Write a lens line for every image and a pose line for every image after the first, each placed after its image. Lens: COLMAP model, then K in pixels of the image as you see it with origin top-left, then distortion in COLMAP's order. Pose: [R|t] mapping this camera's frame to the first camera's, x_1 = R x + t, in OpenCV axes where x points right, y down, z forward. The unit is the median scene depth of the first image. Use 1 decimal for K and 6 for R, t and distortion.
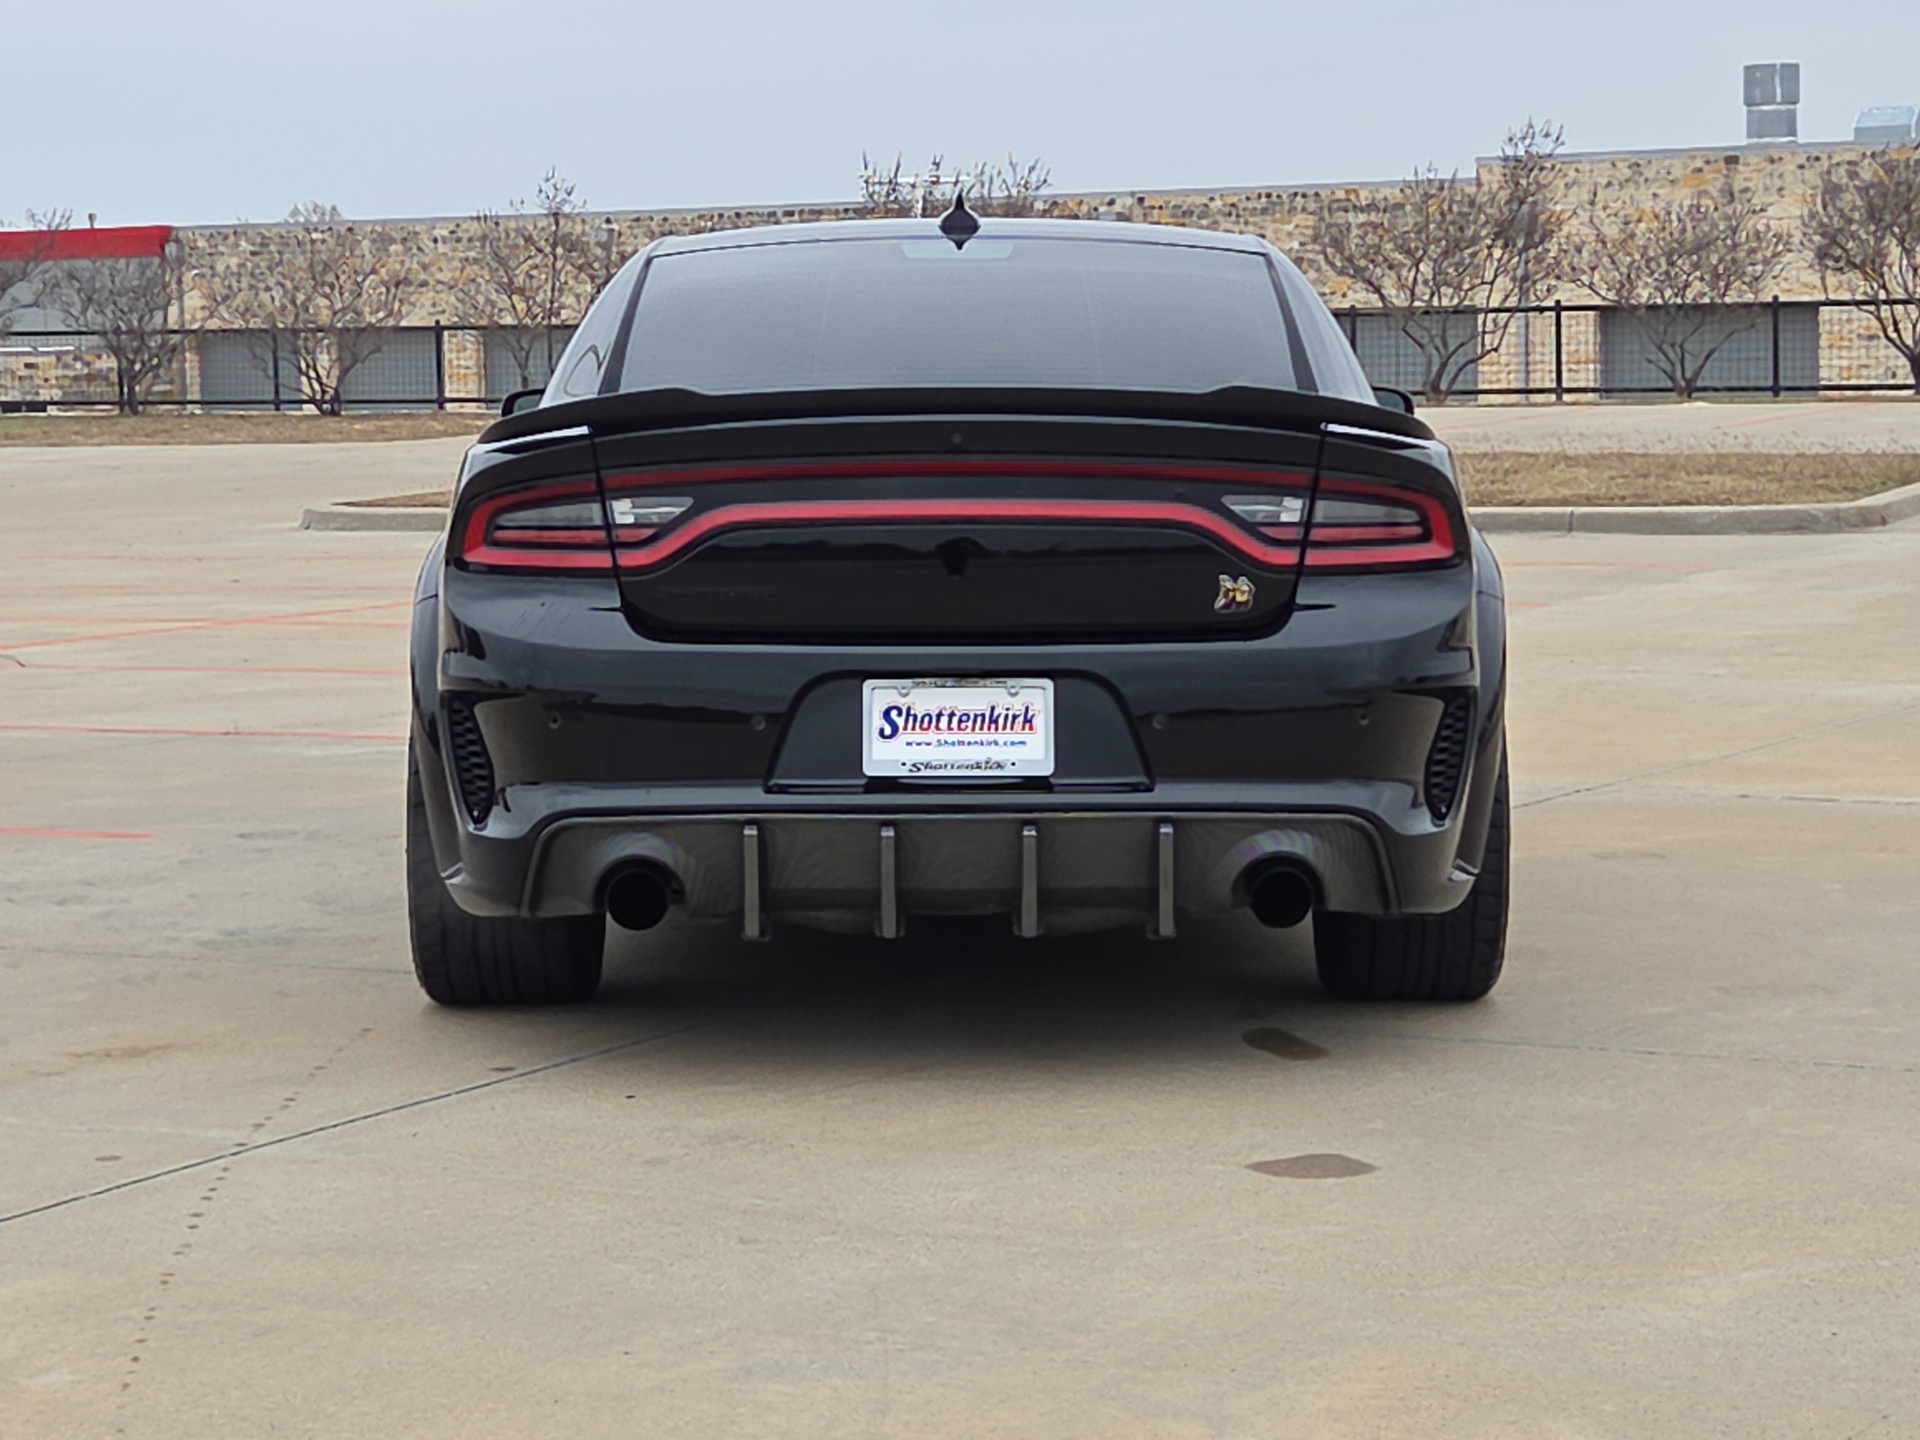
lens RADIAL K [[4559.6, 0, 960.0], [0, 4559.6, 720.0], [0, 0, 1]] dist [0.155153, -0.326345]
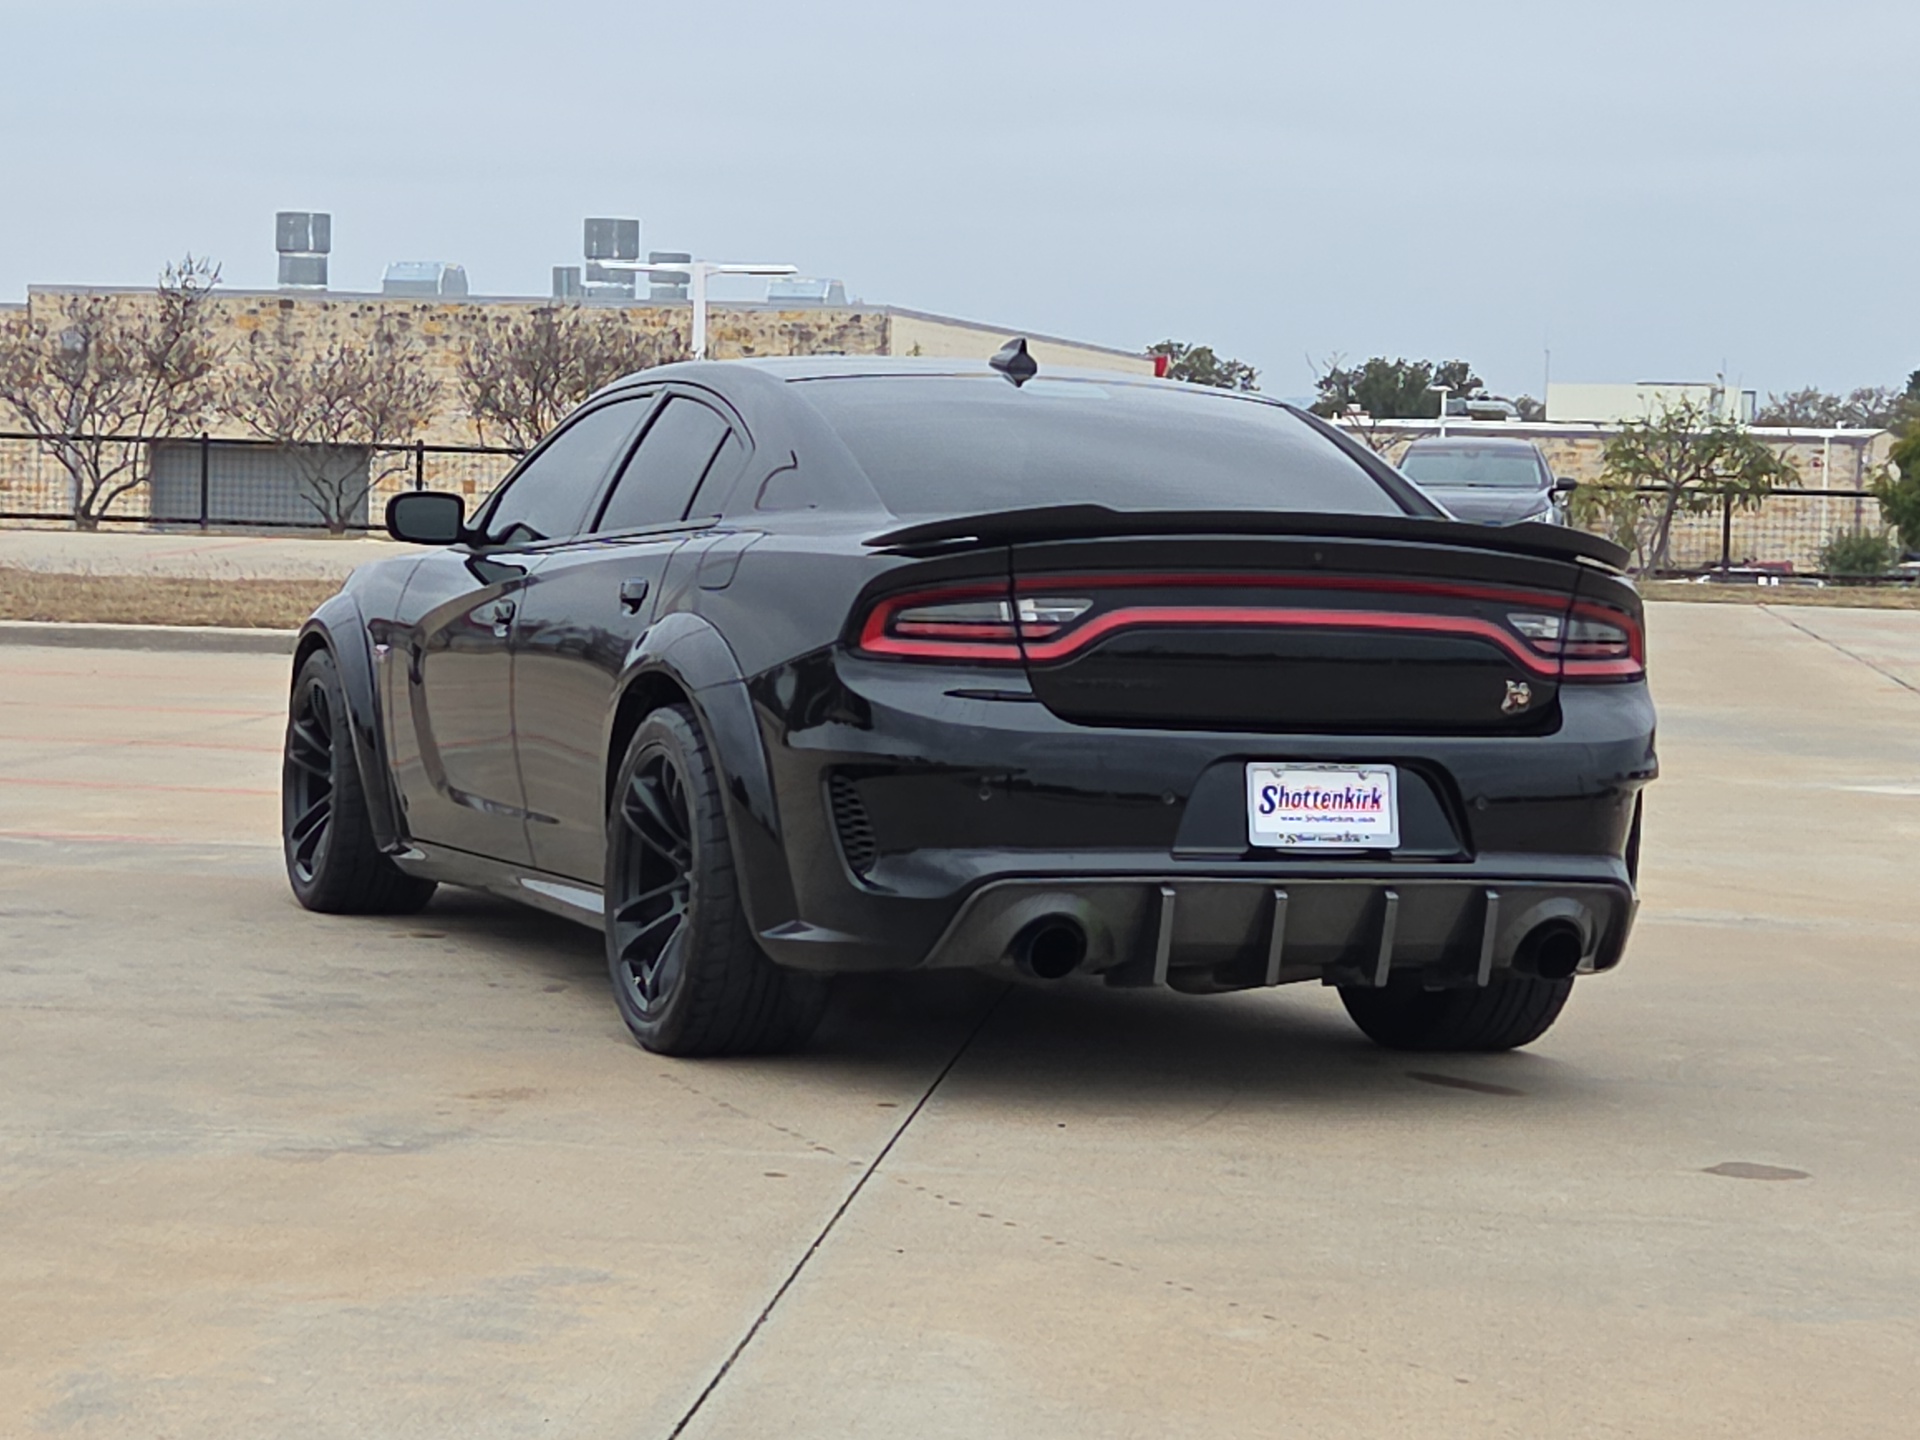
lens RADIAL K [[4559.6, 0, 960.0], [0, 4559.6, 720.0], [0, 0, 1]] dist [0.155153, -0.326345]
pose [[0.930534, 0.024840, 0.365363, -0.496107], [-0.013820, 0.999368, -0.032745, 0.018685], [-0.365945, 0.025421, 0.930289, -0.046488]]
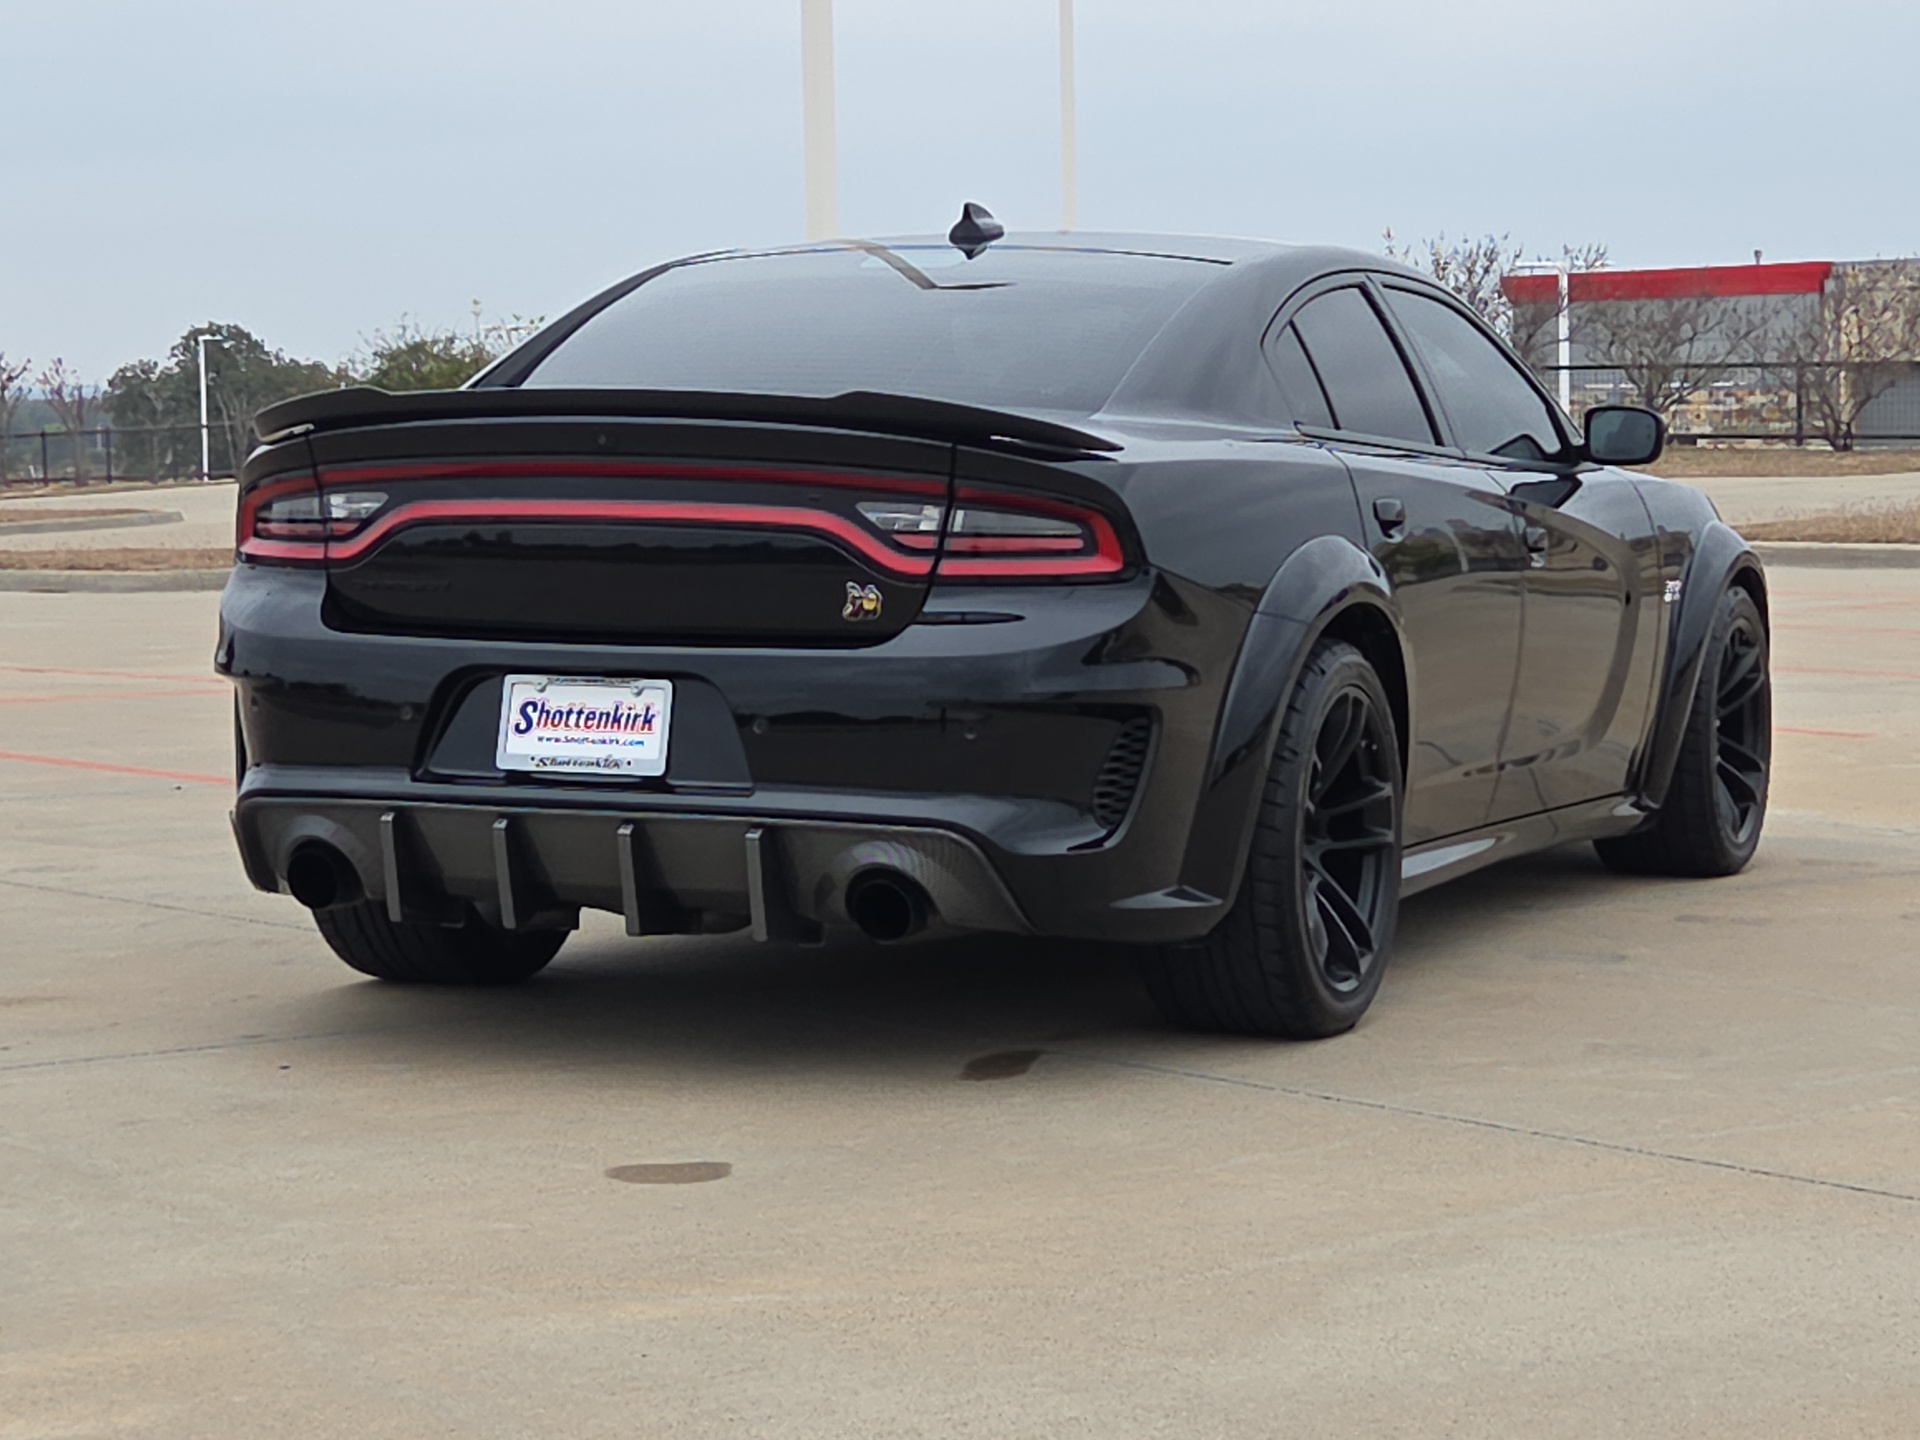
lens RADIAL K [[4559.6, 0, 960.0], [0, 4559.6, 720.0], [0, 0, 1]] dist [0.155153, -0.326345]
pose [[0.923872, 0.038477, -0.380761, 0.448451], [-0.041678, 0.999131, -0.000160, -0.002692], [0.380424, 0.016018, 0.924673, 0.092196]]
